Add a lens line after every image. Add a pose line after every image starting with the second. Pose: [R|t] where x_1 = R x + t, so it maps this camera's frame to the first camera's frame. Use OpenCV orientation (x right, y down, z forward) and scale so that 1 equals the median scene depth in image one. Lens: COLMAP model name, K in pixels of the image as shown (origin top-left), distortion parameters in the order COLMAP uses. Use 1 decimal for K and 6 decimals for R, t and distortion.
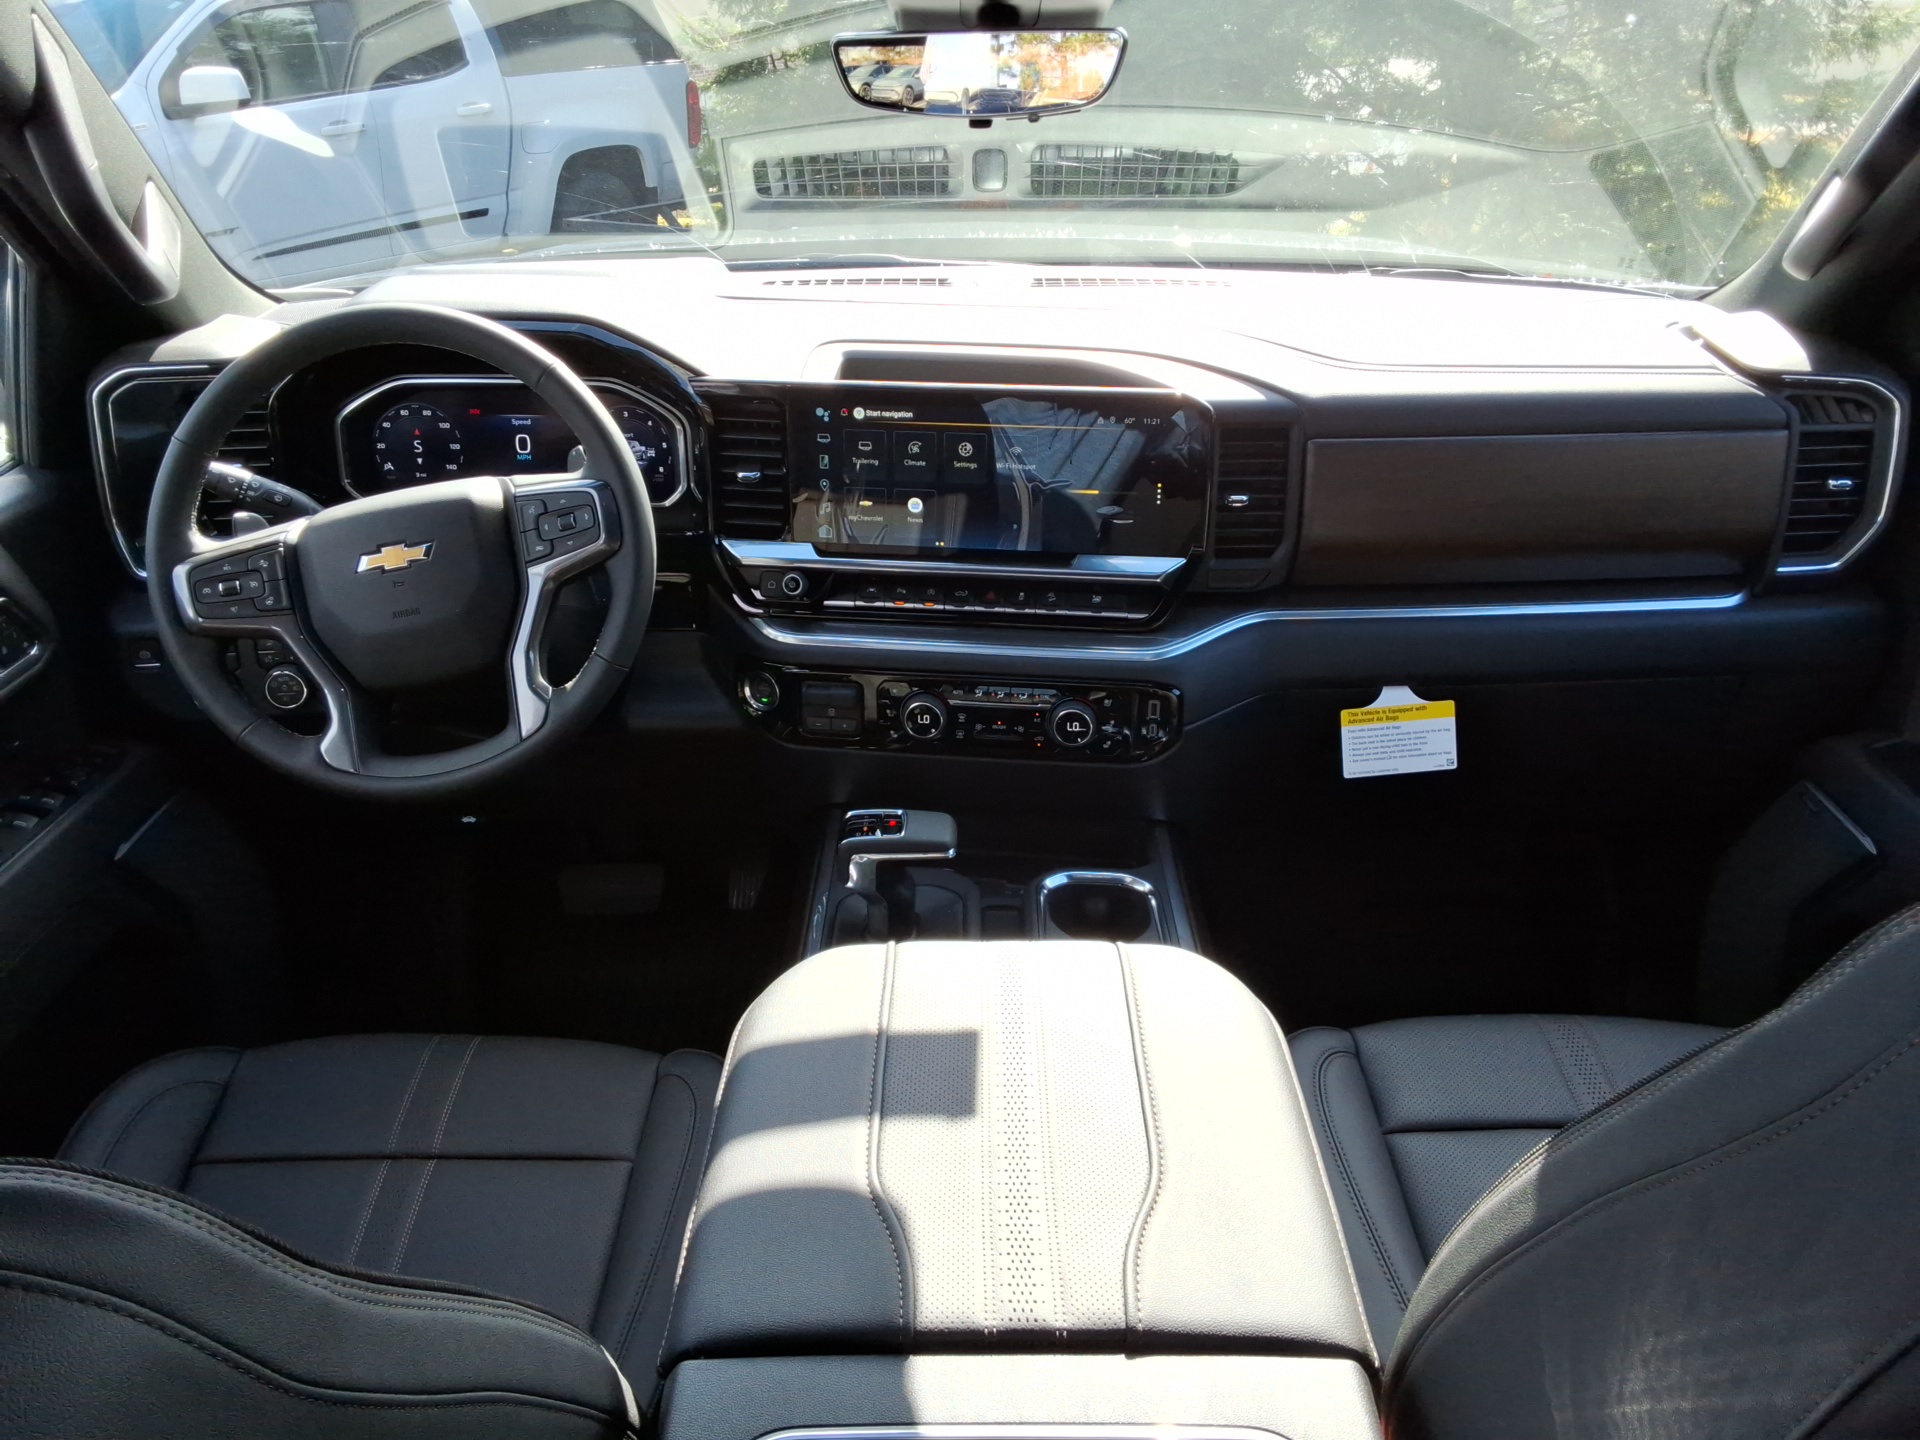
lens RADIAL K [[1536.2, 0, 966.4], [0, 1536.2, 709.3], [0, 0, 1]] dist [0.132192, -0.204911]
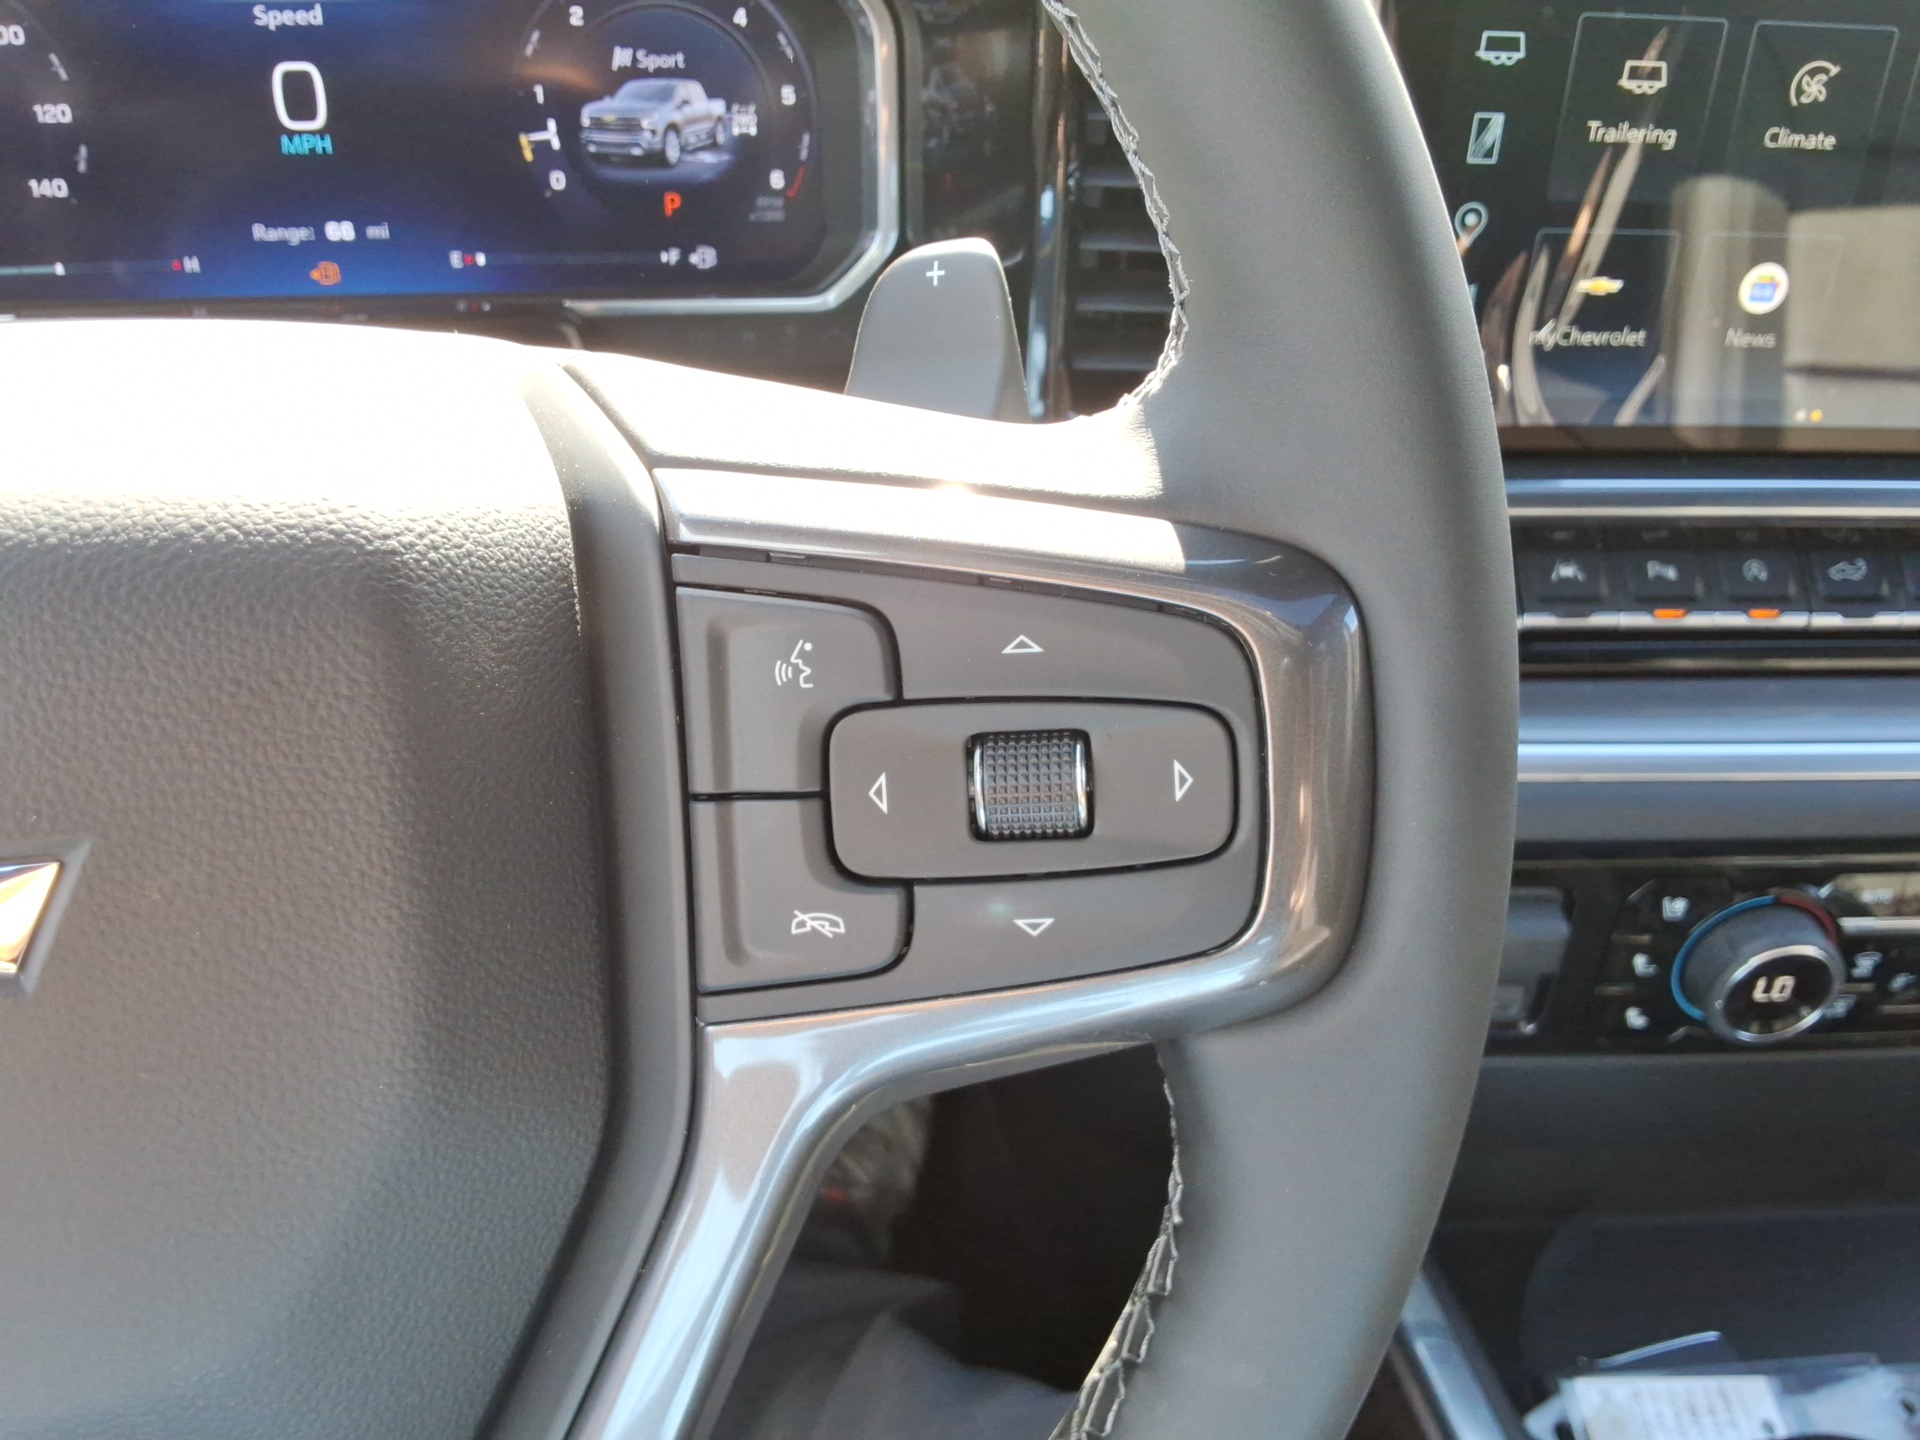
lens RADIAL K [[1488.9, 0, 963.9], [0, 1488.9, 687.8], [0, 0, 1]] dist [0.101314, -0.174953]
pose [[0.981006, -0.073670, 0.179445, -0.242198], [0.043352, 0.984942, 0.167364, -0.113640], [-0.189072, -0.156405, 0.969427, 0.746243]]
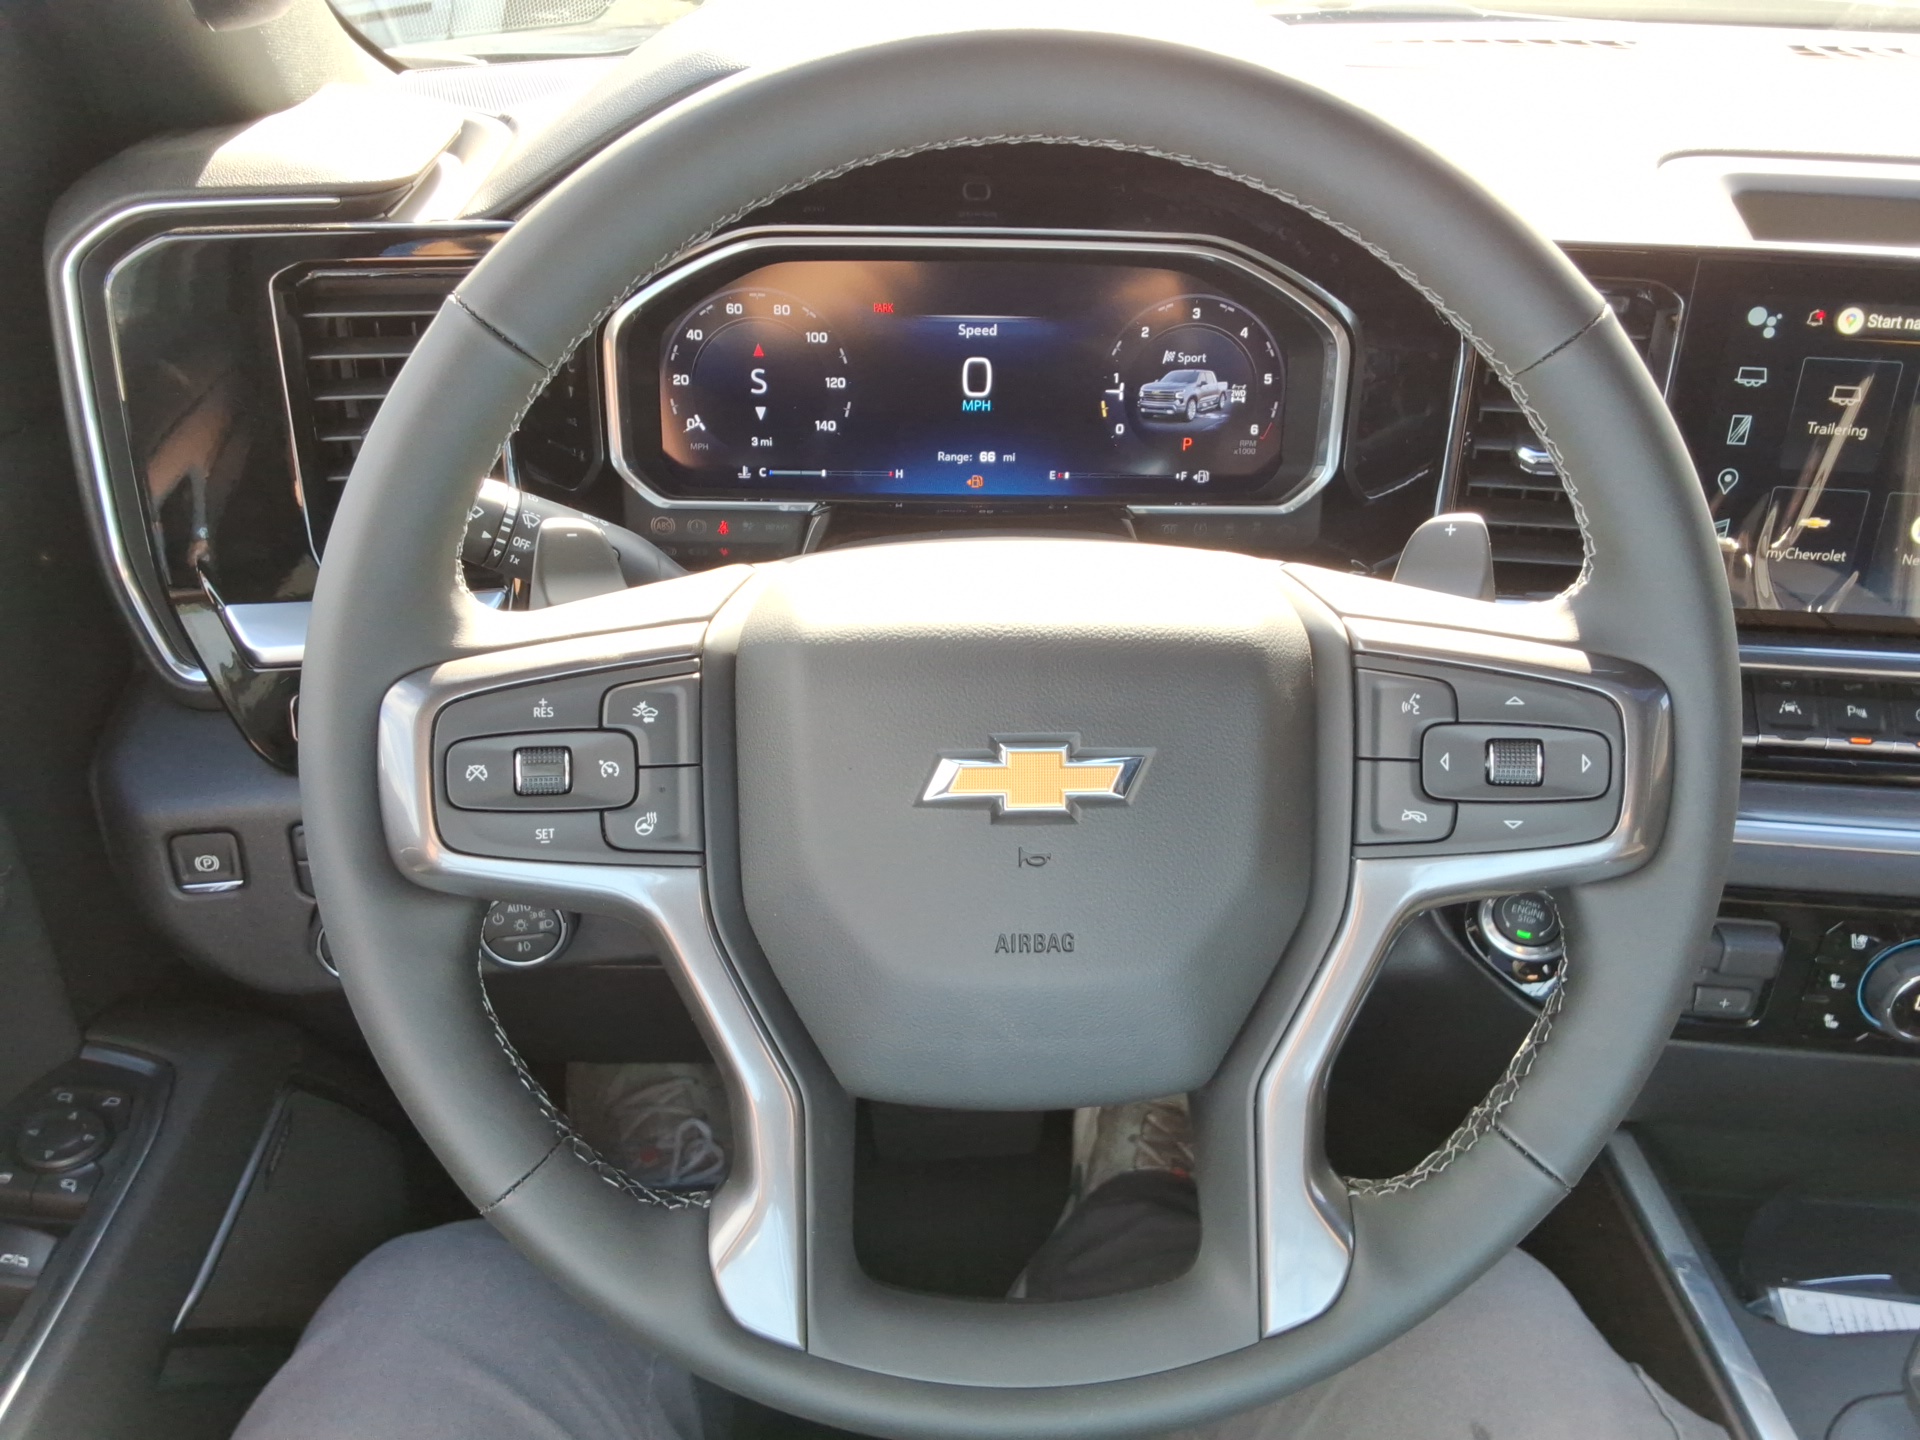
lens RADIAL K [[1536.2, 0, 966.4], [0, 1536.2, 709.3], [0, 0, 1]] dist [0.132192, -0.204911]
pose [[0.998135, -0.001736, 0.061013, -0.342640], [-0.003729, 0.995993, 0.089358, -0.121340], [-0.060923, -0.089419, 0.994129, 0.567013]]
